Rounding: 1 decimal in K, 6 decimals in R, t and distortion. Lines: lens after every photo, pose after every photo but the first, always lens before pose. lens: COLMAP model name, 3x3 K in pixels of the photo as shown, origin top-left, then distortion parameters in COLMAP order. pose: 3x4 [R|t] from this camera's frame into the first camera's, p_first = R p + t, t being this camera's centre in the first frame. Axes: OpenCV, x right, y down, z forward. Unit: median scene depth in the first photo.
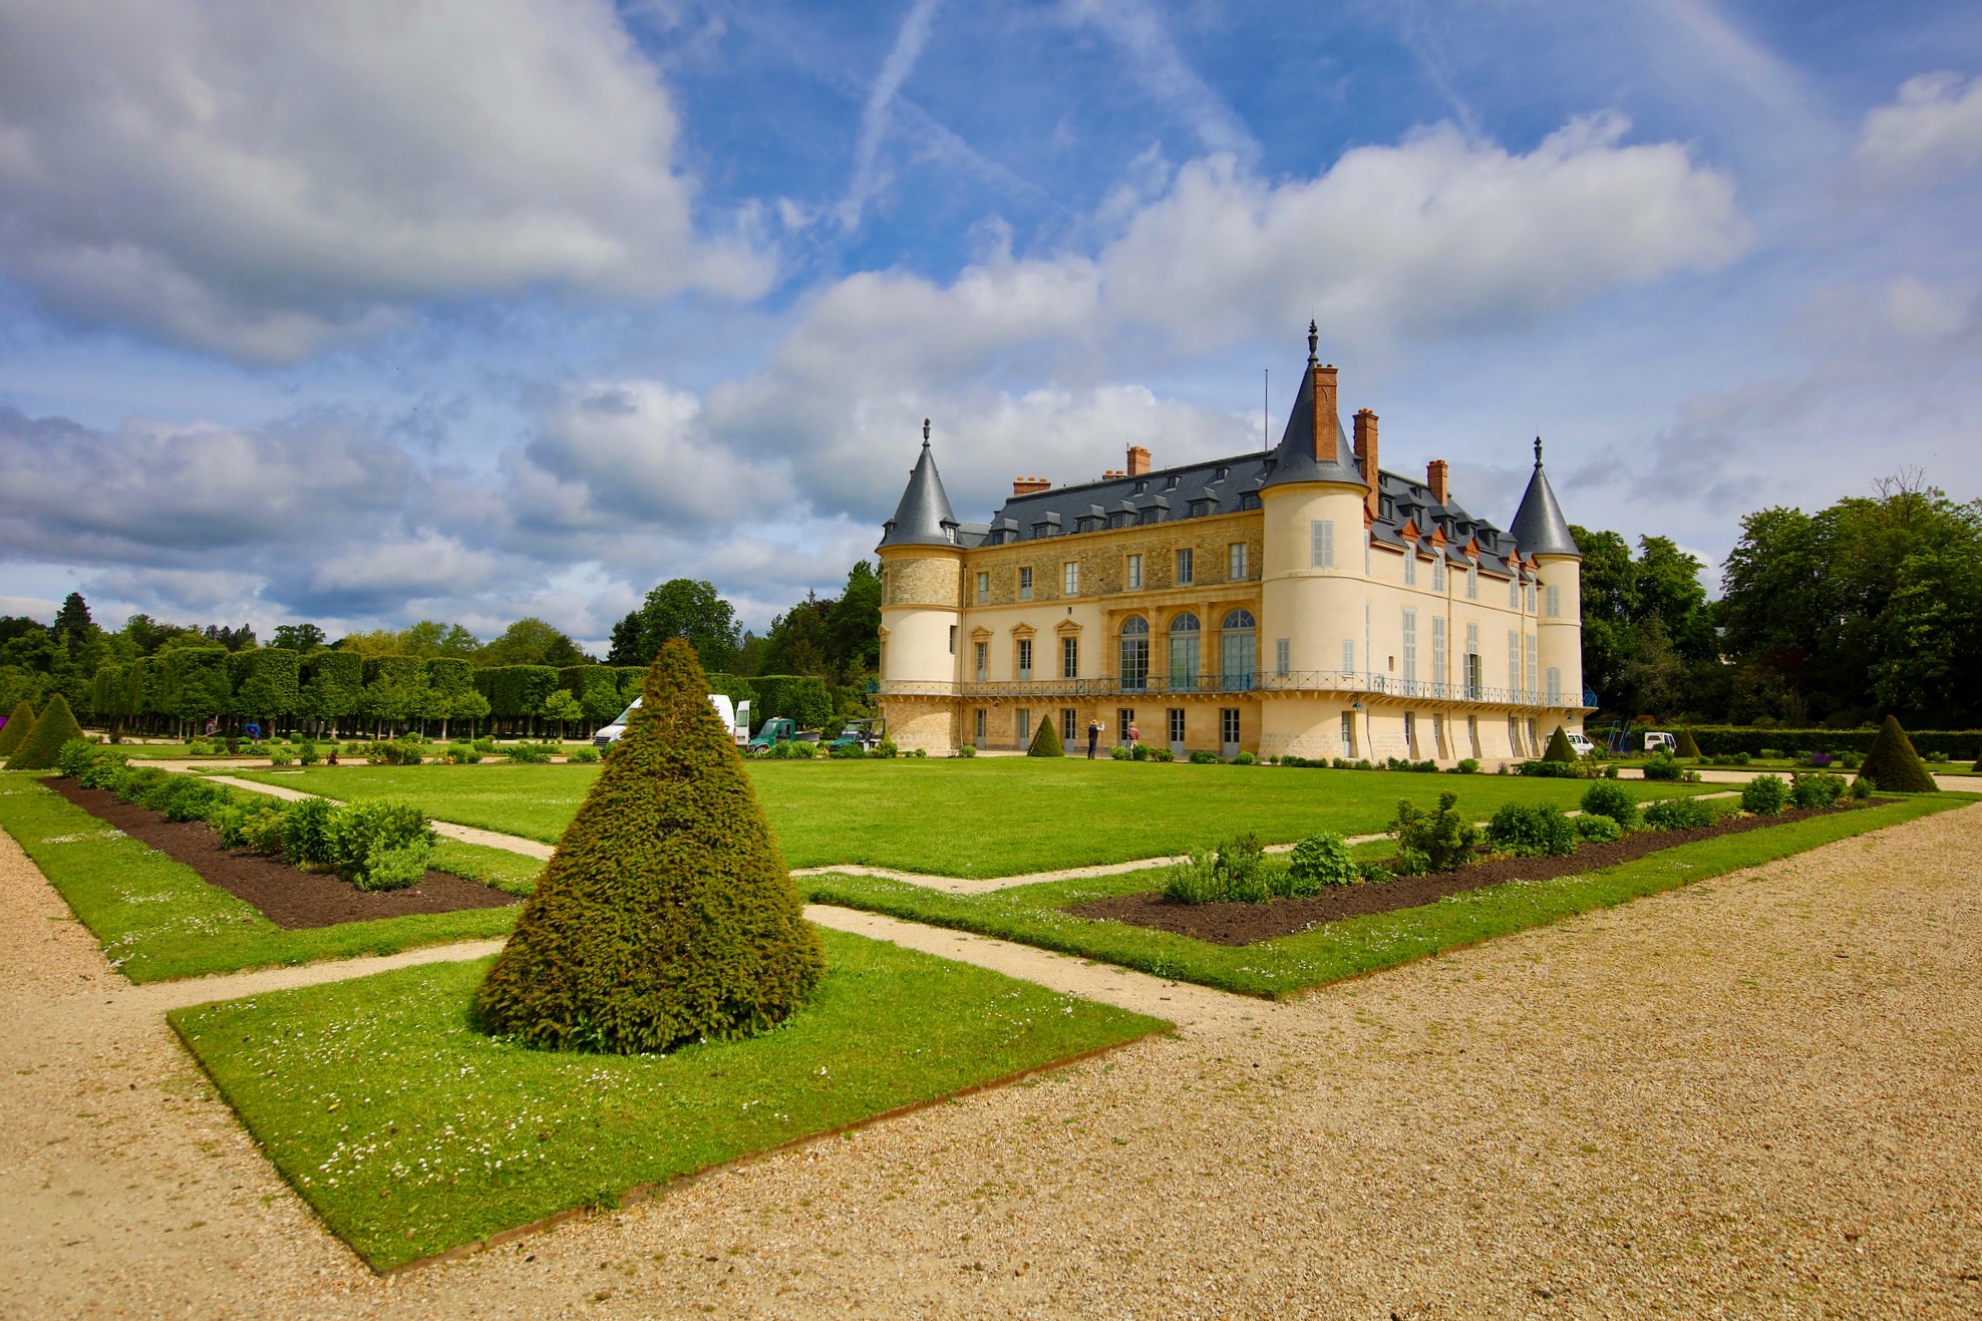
lens RADIAL K [[1146.1, 0, 983.5], [0, 1146.1, 656.5], [0, 0, 1]] dist [-0.003685, -0.000988]
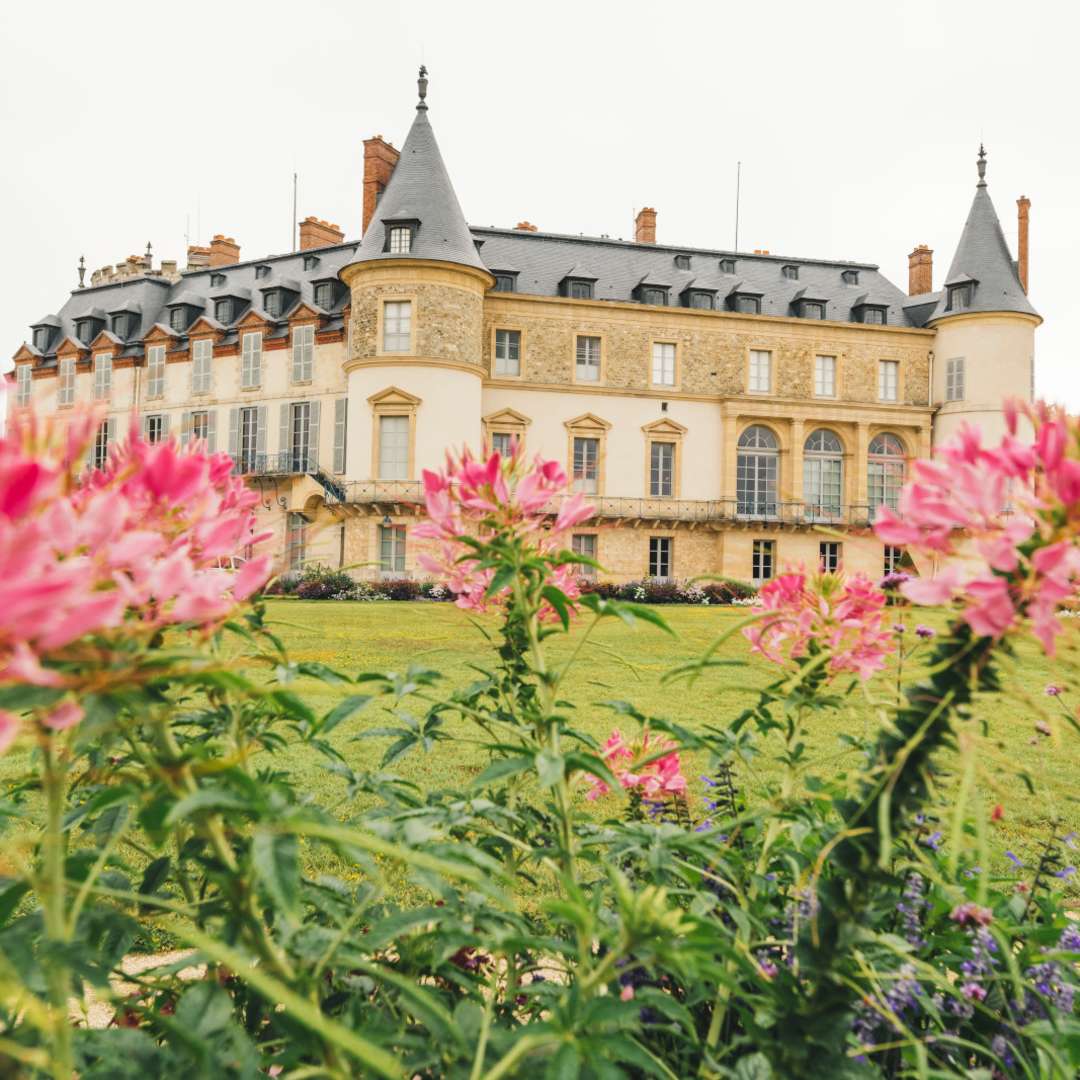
lens RADIAL K [[1121.4, 0, 521.7], [0, 1121.4, 536.0], [0, 0, 1]] dist [-0.027013, 0.000000]
pose [[0.530101, 0.018243, 0.847738, -0.598240], [-0.070960, 0.997216, 0.022913, 0.034534], [-0.844960, -0.072302, 0.529920, 0.682192]]
